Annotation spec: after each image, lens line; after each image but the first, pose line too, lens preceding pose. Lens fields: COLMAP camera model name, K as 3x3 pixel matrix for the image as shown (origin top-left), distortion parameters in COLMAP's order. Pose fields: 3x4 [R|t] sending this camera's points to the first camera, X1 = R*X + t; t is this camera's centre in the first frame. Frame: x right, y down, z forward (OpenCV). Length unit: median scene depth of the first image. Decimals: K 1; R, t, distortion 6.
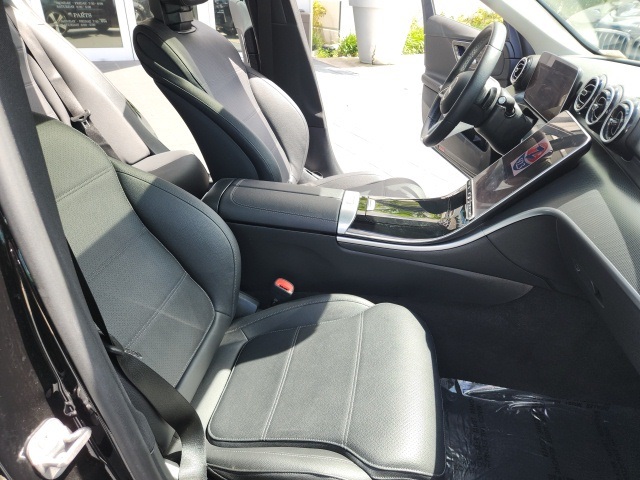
lens RADIAL K [[416.5, 0, 322.6], [0, 416.5, 238.0], [0, 0, 1]] dist [0.061040, -0.052785]
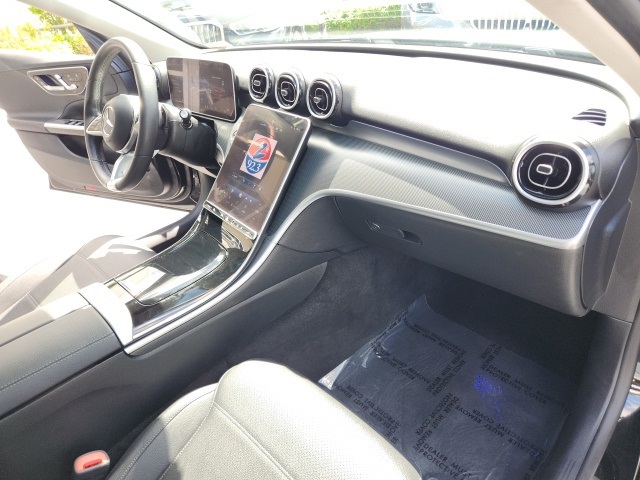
lens RADIAL K [[416.5, 0, 322.6], [0, 416.5, 238.0], [0, 0, 1]] dist [0.061040, -0.052785]
pose [[0.576286, -0.497249, 0.648566, -0.146435], [0.509741, 0.839011, 0.190330, -0.130833], [-0.638795, 0.220916, 0.736978, 0.204938]]
